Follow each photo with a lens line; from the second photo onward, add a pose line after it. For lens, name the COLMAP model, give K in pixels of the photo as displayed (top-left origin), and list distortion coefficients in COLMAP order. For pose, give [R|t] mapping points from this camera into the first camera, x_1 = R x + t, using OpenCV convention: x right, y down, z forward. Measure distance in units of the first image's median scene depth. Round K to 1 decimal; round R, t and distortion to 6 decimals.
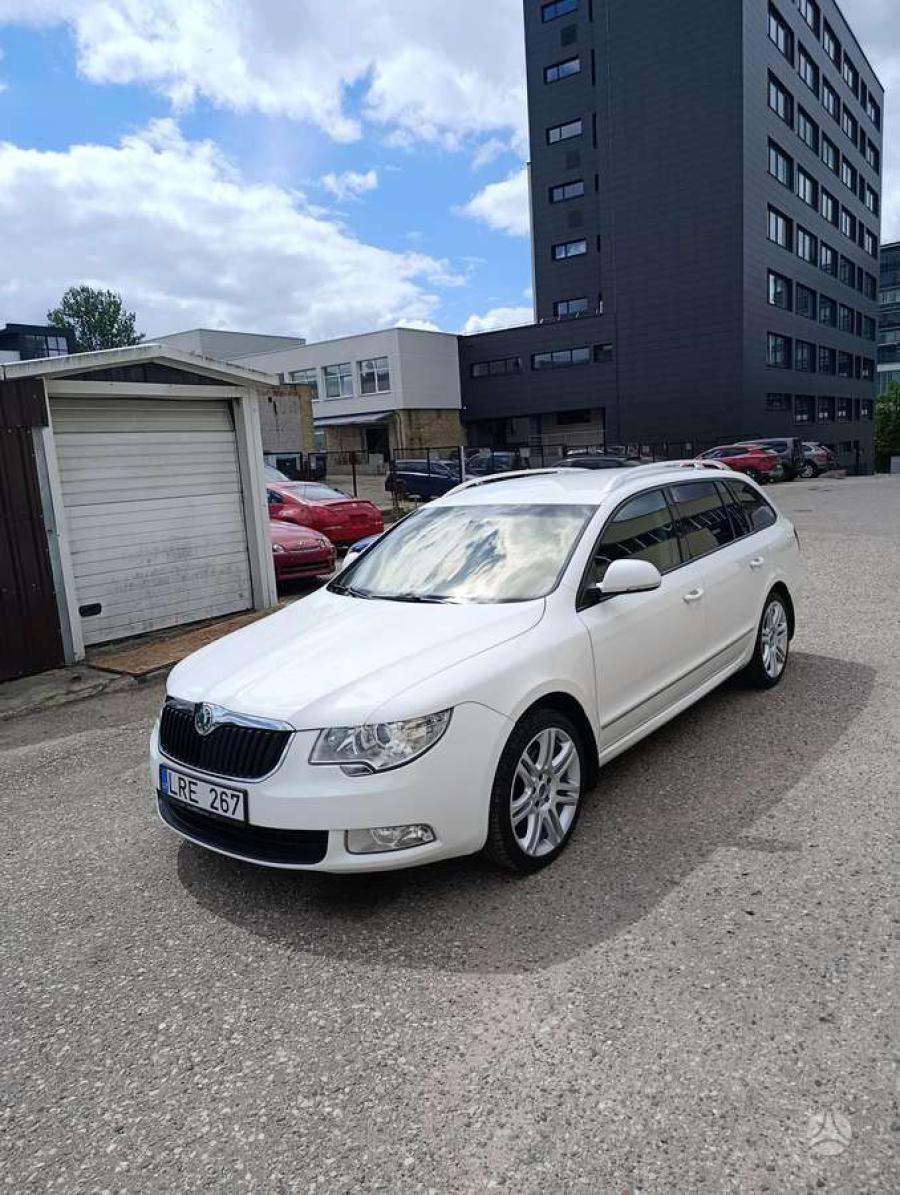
lens RADIAL K [[808.1, 0, 454.6], [0, 808.1, 644.2], [0, 0, 1]] dist [-0.022735, -0.002678]
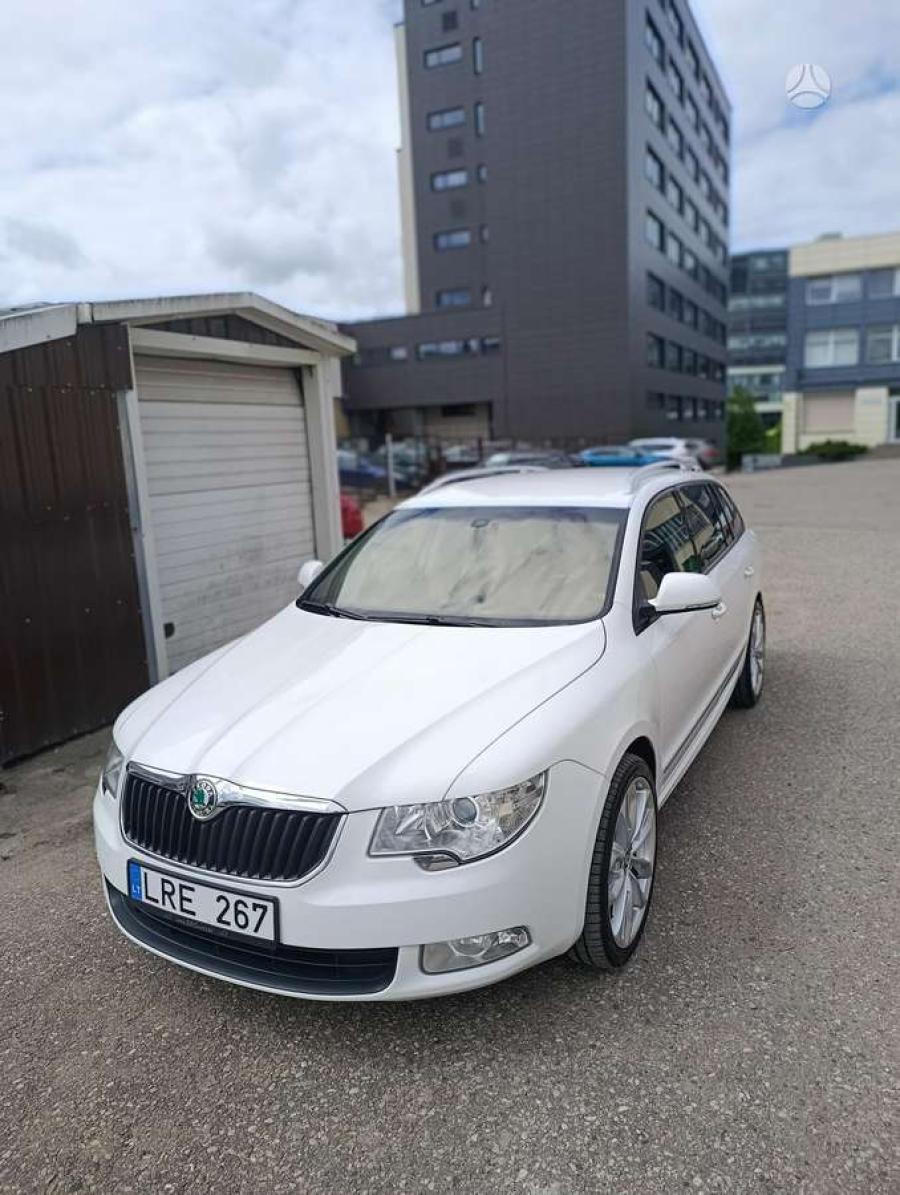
lens RADIAL K [[817.1, 0, 450.0], [0, 817.1, 597.5], [0, 0, 1]] dist [-0.000985, -0.003176]
pose [[0.981927, -0.013261, 0.188795, -0.228420], [0.022359, 0.998685, -0.046144, -0.050010], [-0.187935, 0.049532, 0.980932, 0.219602]]
